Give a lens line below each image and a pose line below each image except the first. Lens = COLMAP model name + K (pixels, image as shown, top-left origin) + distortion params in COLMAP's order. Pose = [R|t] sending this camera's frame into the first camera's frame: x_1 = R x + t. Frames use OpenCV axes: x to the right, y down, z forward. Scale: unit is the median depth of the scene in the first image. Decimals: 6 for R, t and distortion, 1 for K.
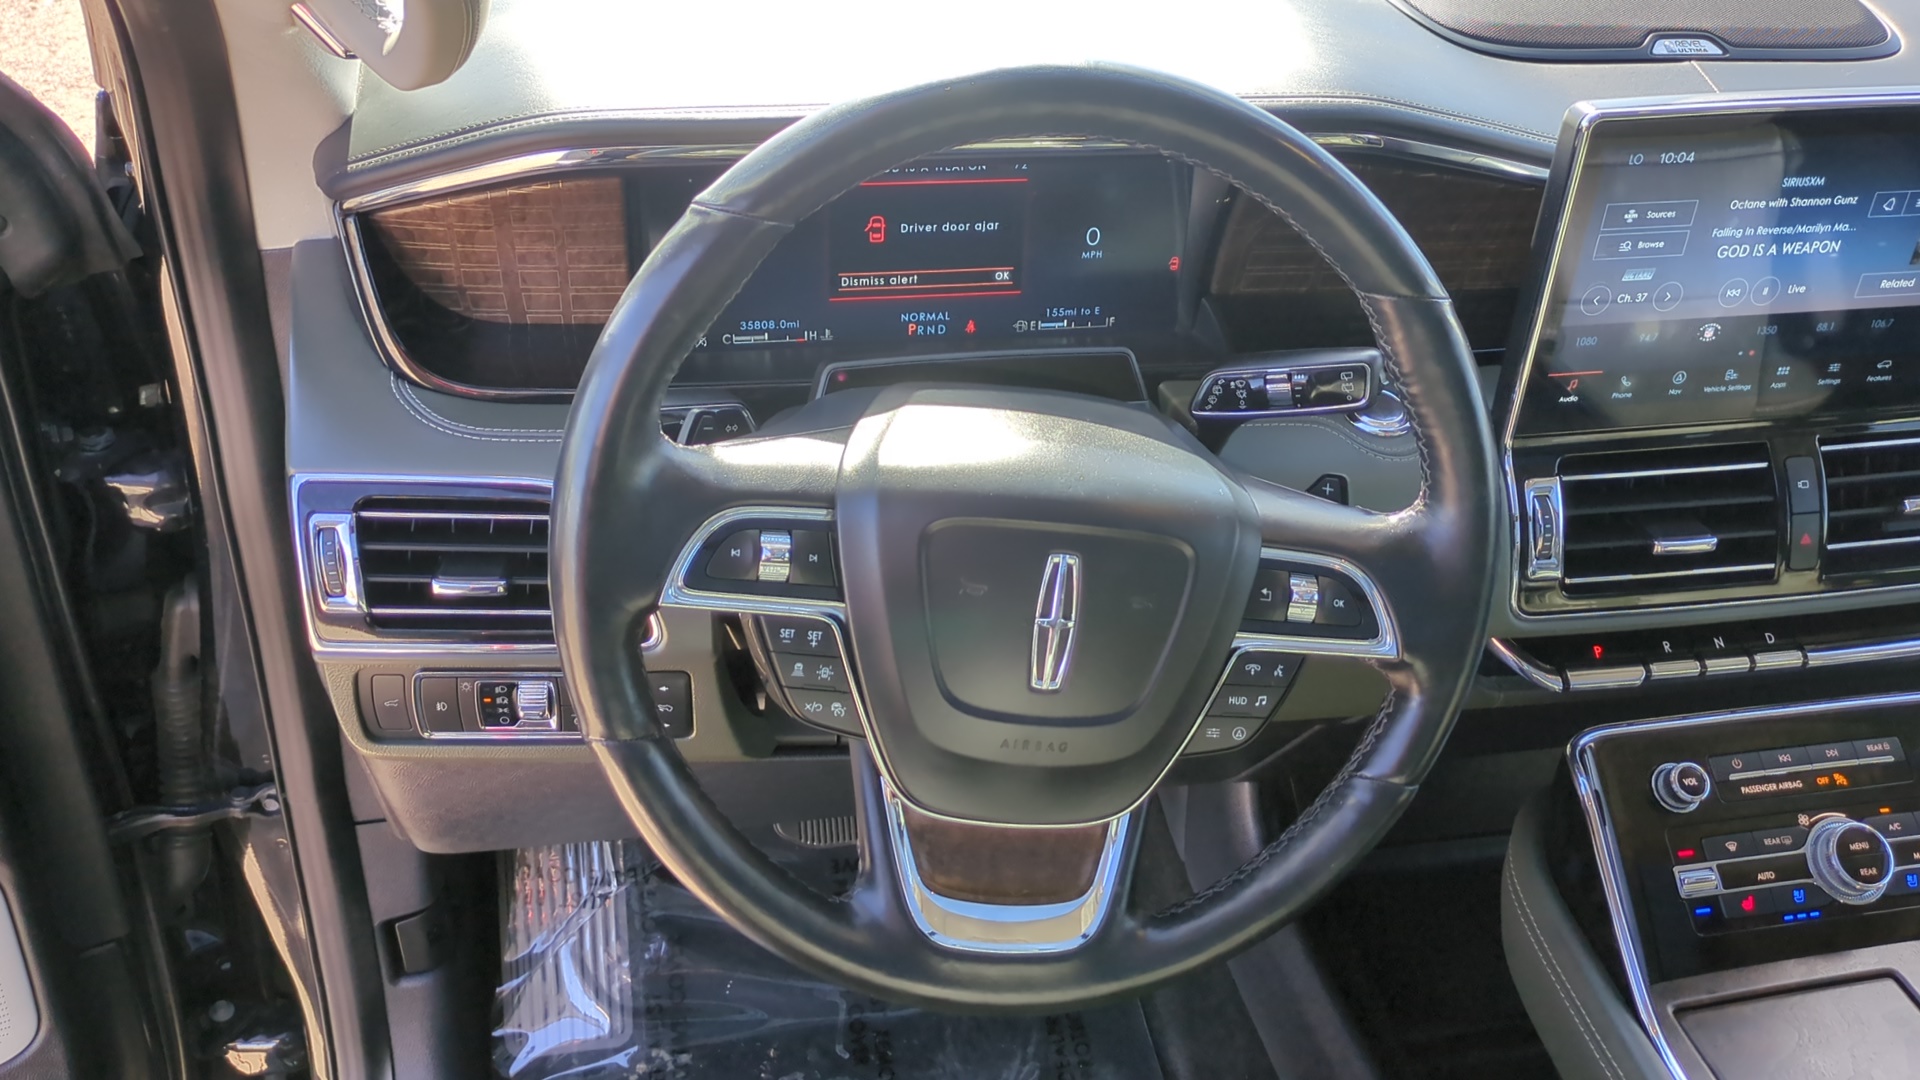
lens RADIAL K [[1670.3, 0, 988.7], [0, 1670.3, 539.4], [0, 0, 1]] dist [0.072699, -0.087472]
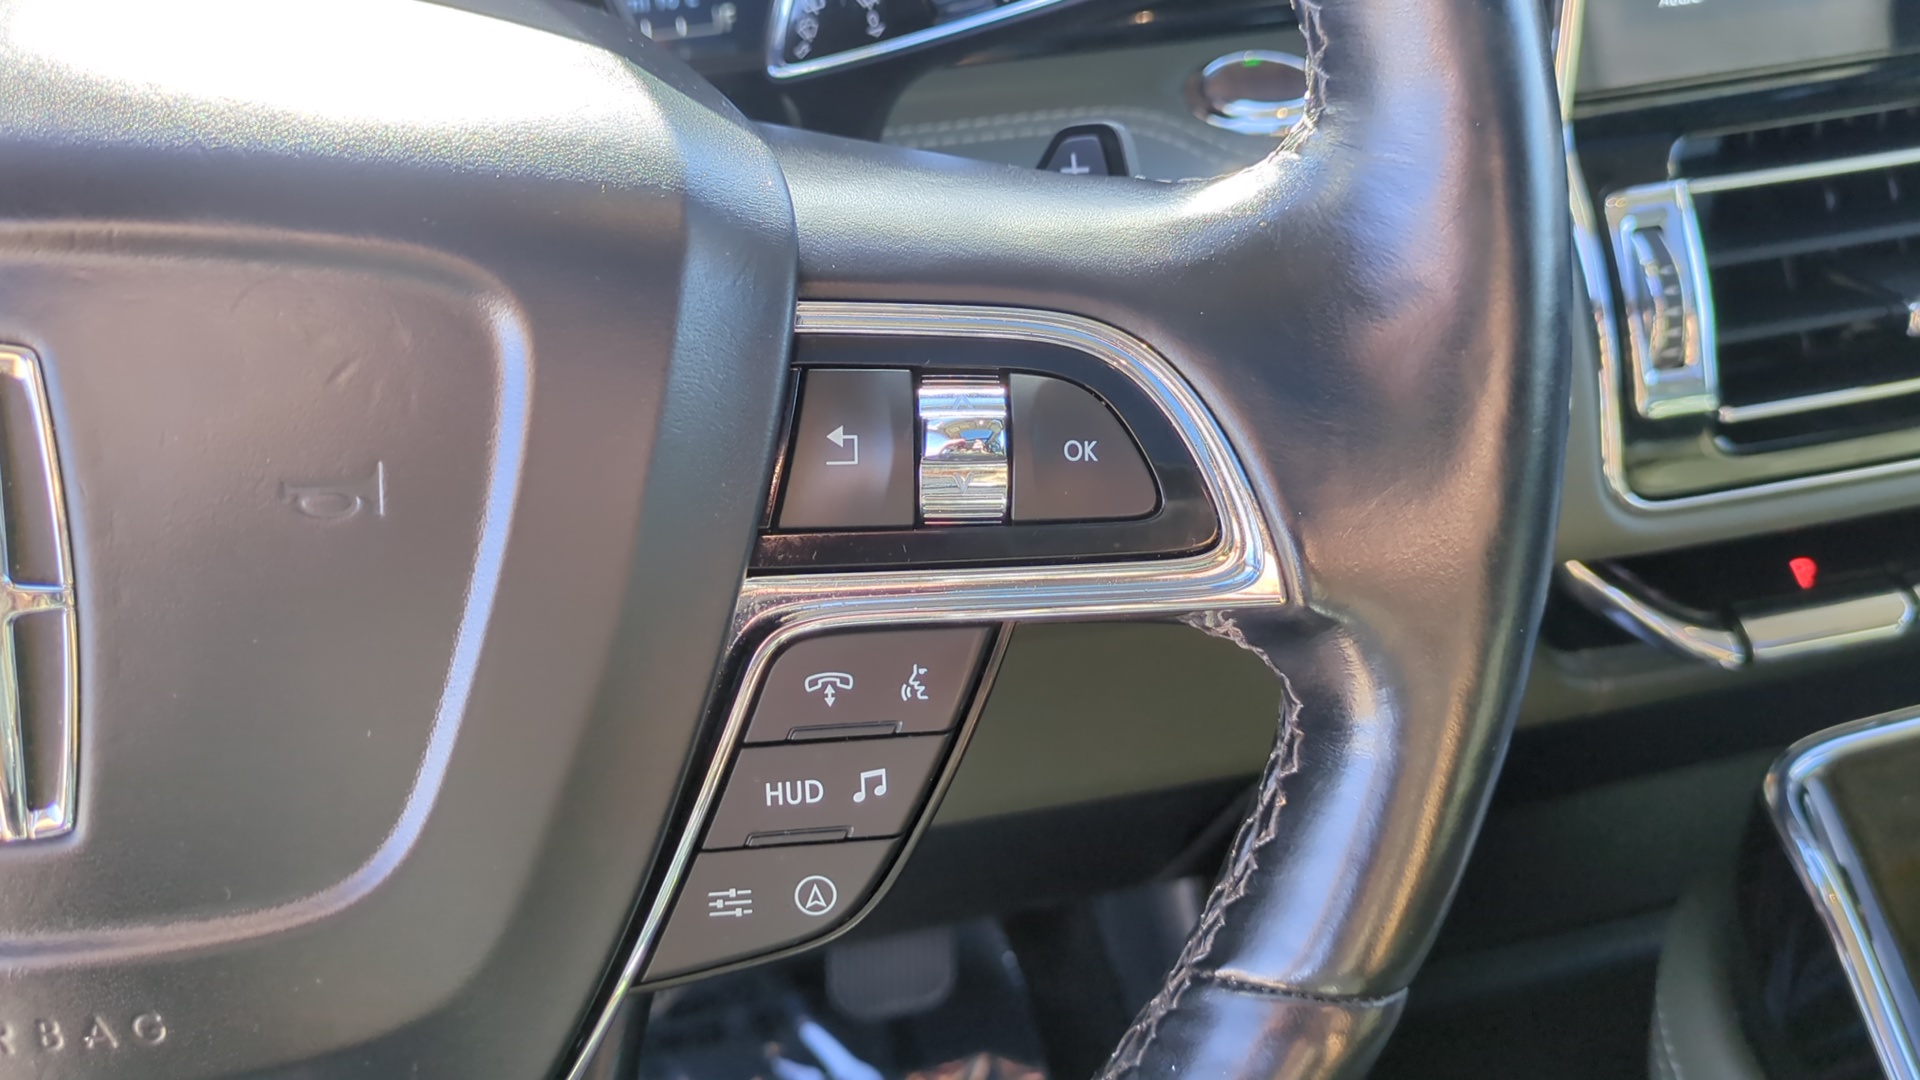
lens RADIAL K [[1670.3, 0, 993.9], [0, 1670.3, 530.6], [0, 0, 1]] dist [0.072699, -0.087472]
pose [[0.993869, -0.106896, -0.028232, 0.161465], [0.105890, 0.993761, -0.035014, 0.050328], [0.031798, 0.031810, 0.998988, 0.552896]]
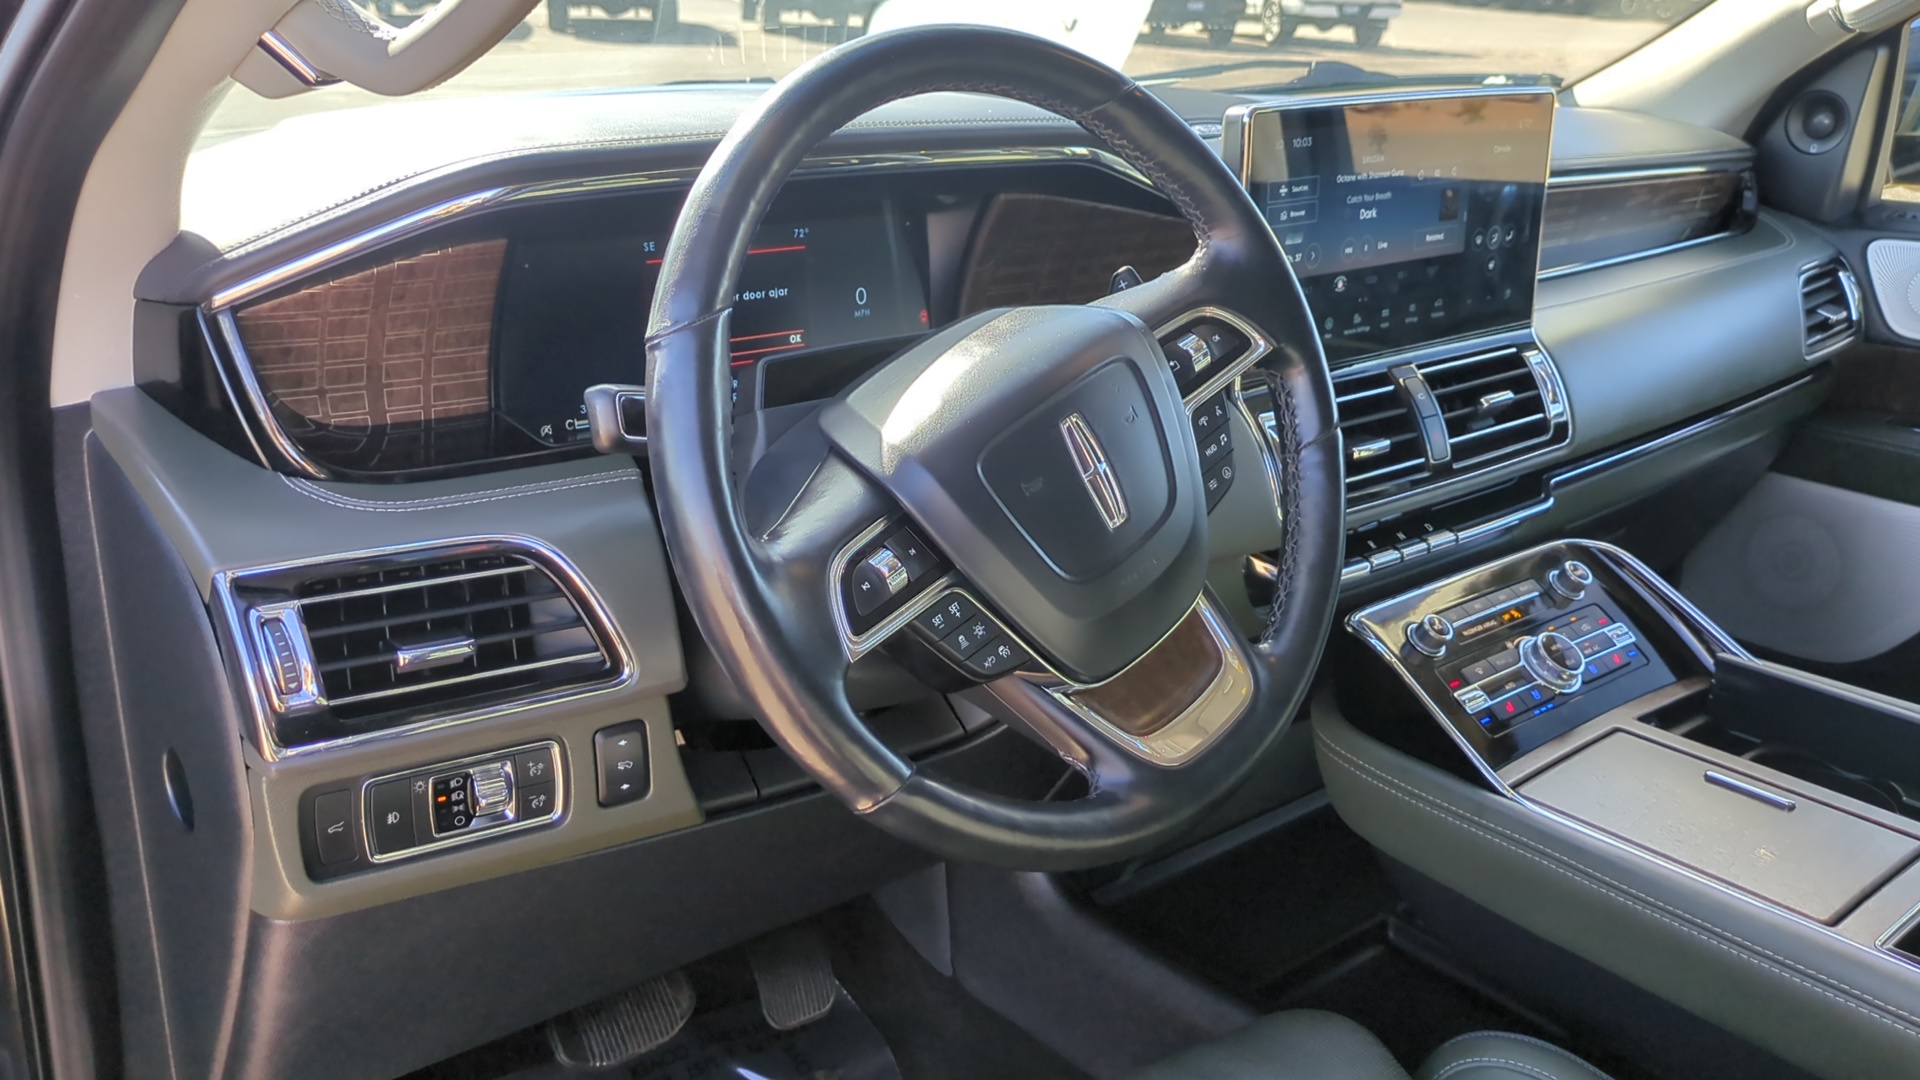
lens RADIAL K [[1670.3, 0, 999.8], [0, 1670.3, 537.3], [0, 0, 1]] dist [0.072699, -0.087472]
pose [[0.878922, -0.189062, 0.437894, -0.399165], [0.293047, 0.938416, -0.183027, 0.216105], [-0.376323, 0.289190, 0.880199, 0.018998]]
